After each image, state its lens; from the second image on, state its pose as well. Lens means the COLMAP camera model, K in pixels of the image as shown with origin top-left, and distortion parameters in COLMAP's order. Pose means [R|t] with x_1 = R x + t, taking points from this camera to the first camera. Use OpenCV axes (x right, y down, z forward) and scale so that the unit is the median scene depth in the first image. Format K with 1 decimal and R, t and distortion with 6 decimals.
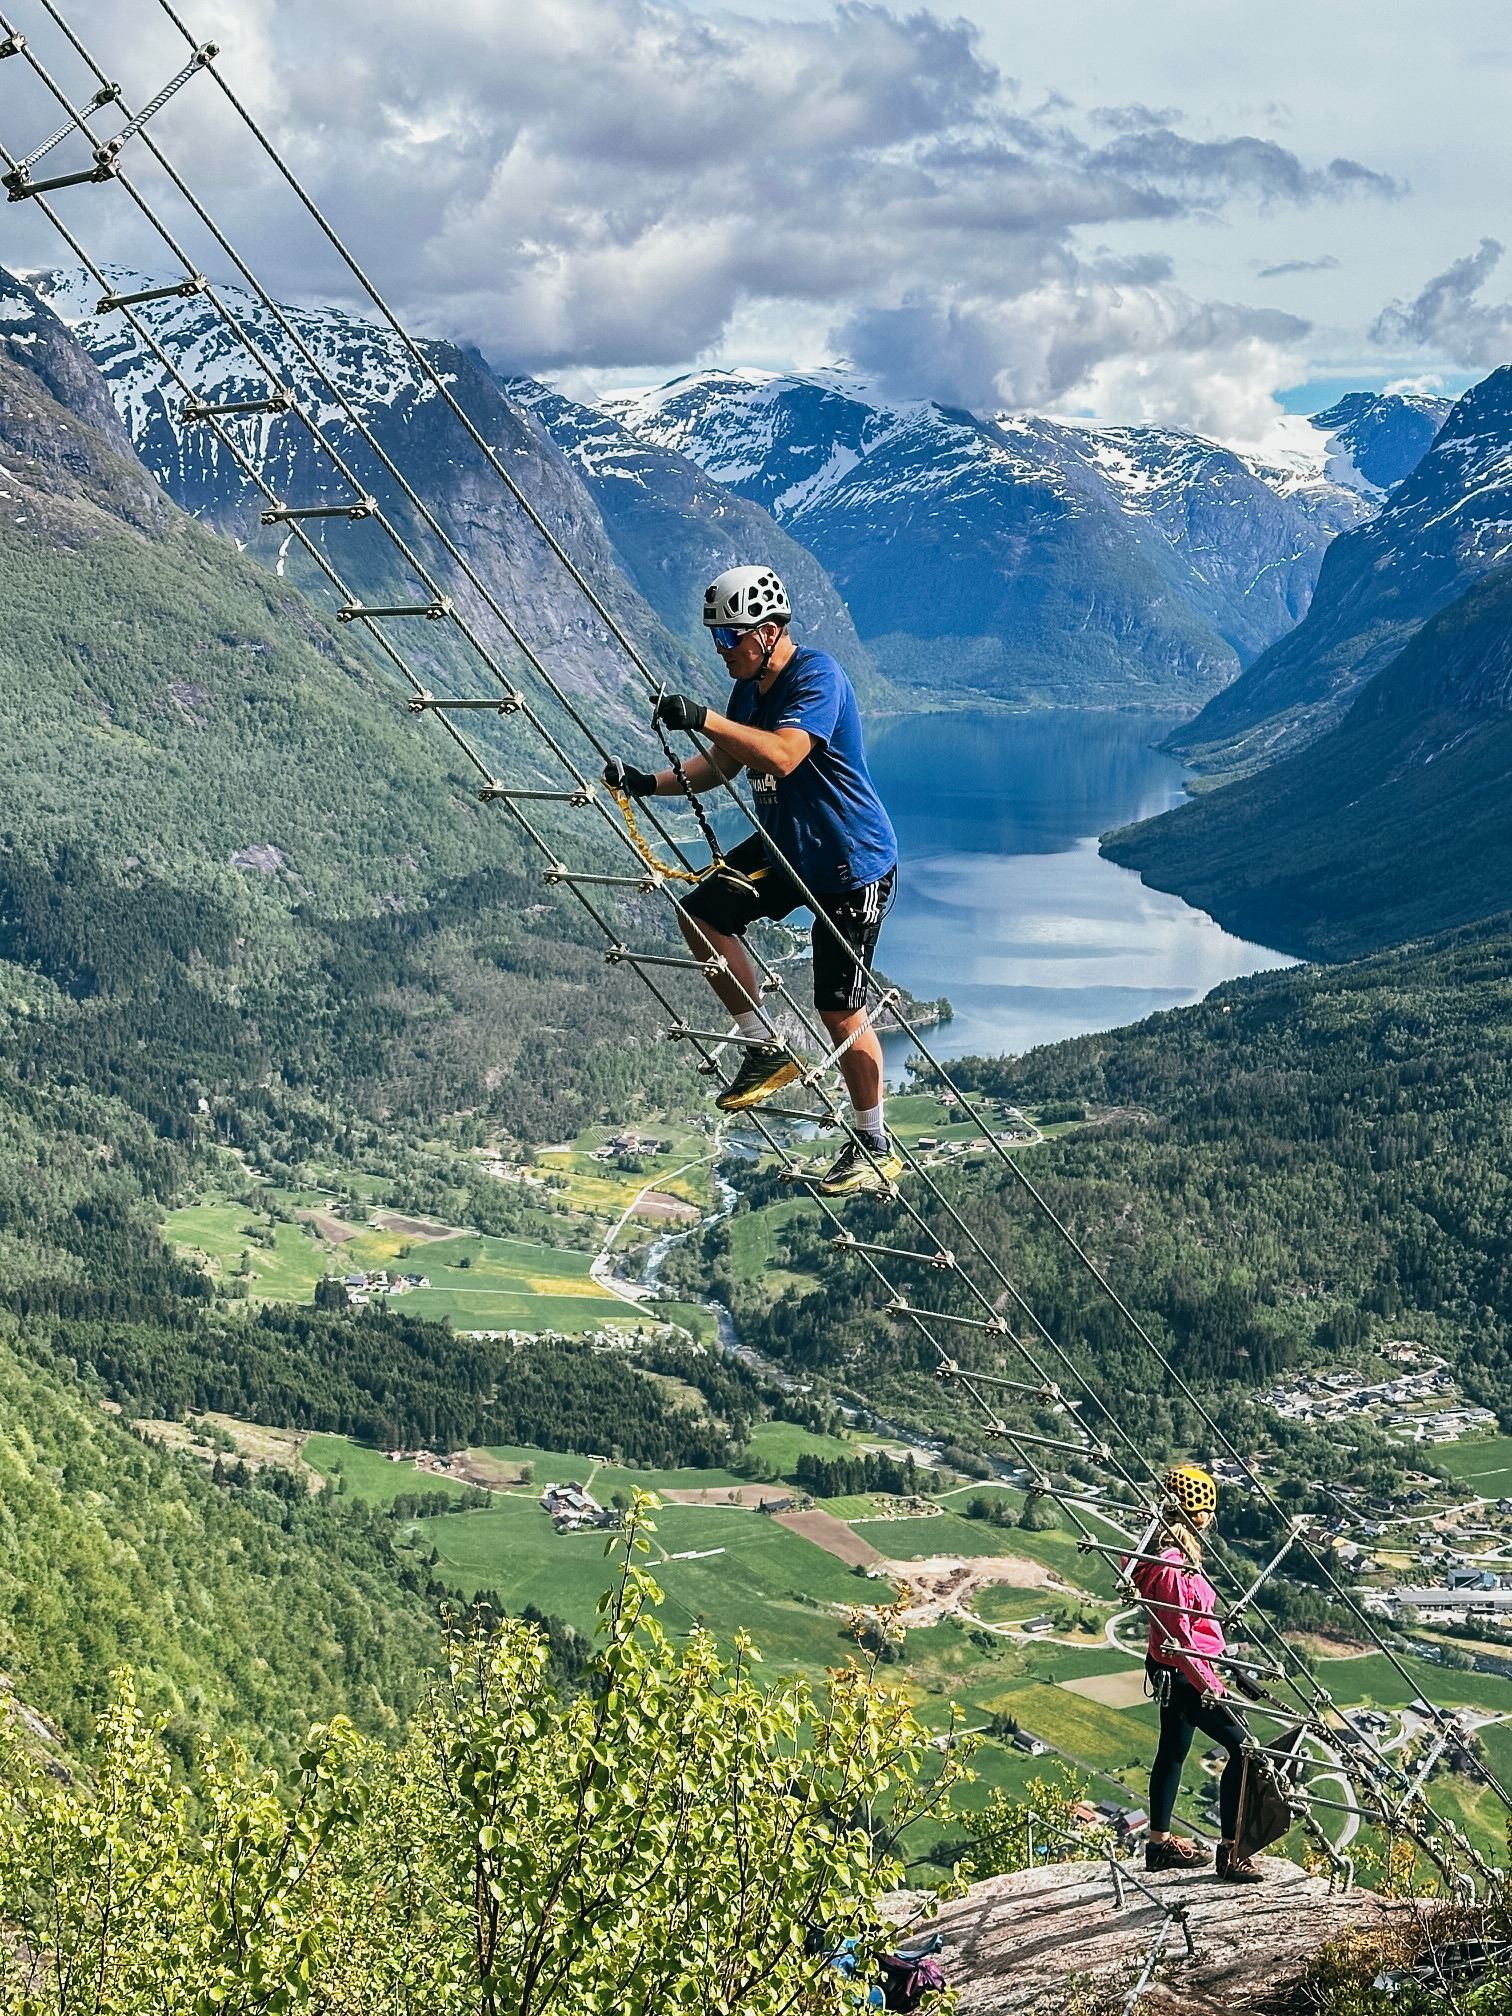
lens RADIAL K [[2896.0, 0, 749.5], [0, 2896.0, 993.0], [0, 0, 1]] dist [0.130890, 0.000000]
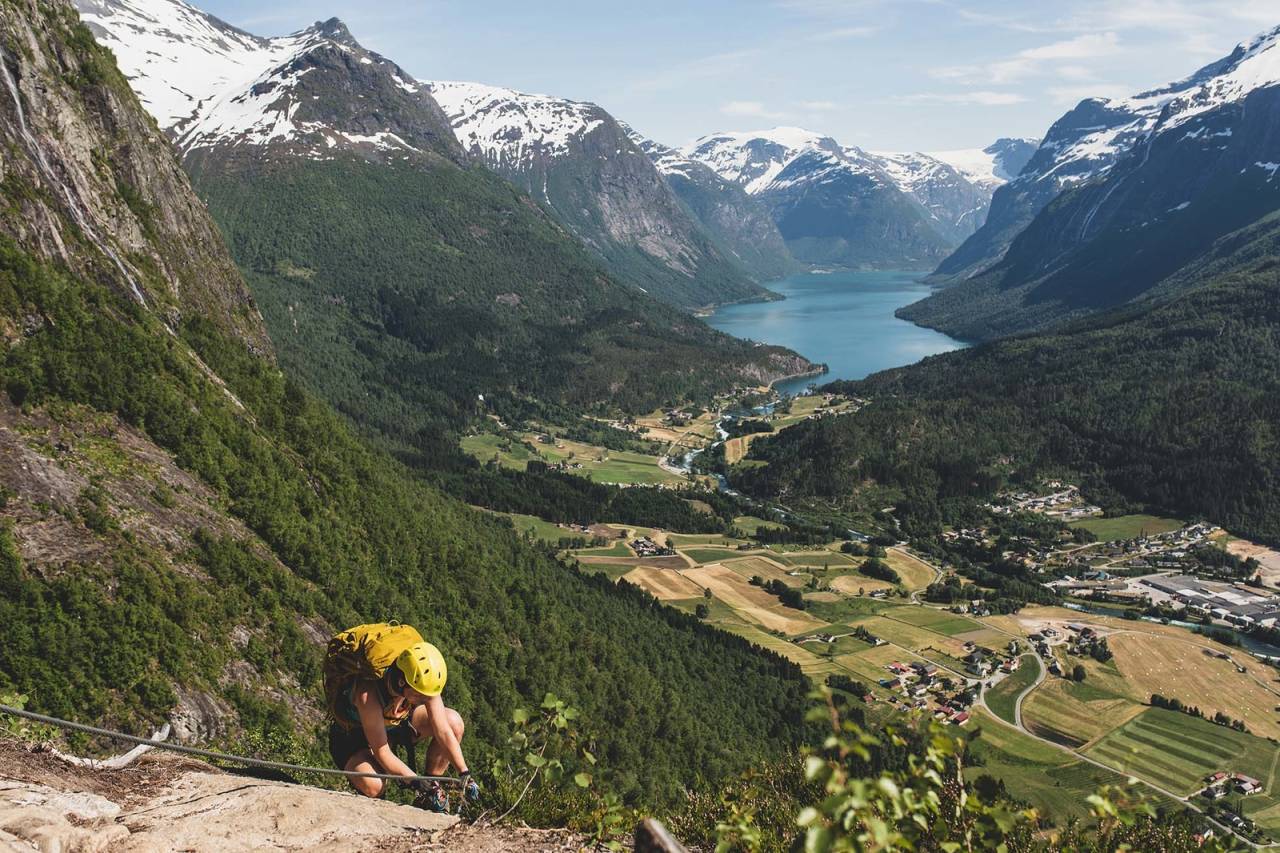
lens RADIAL K [[1206.0, 0, 637.5], [0, 1206.0, 435.6], [0, 0, 1]] dist [-0.013952, 0.000000]
pose [[0.995948, -0.019292, -0.087841, 0.006606], [0.017605, 0.999646, -0.019933, 0.083192], [0.088195, 0.018306, 0.995935, 0.110138]]
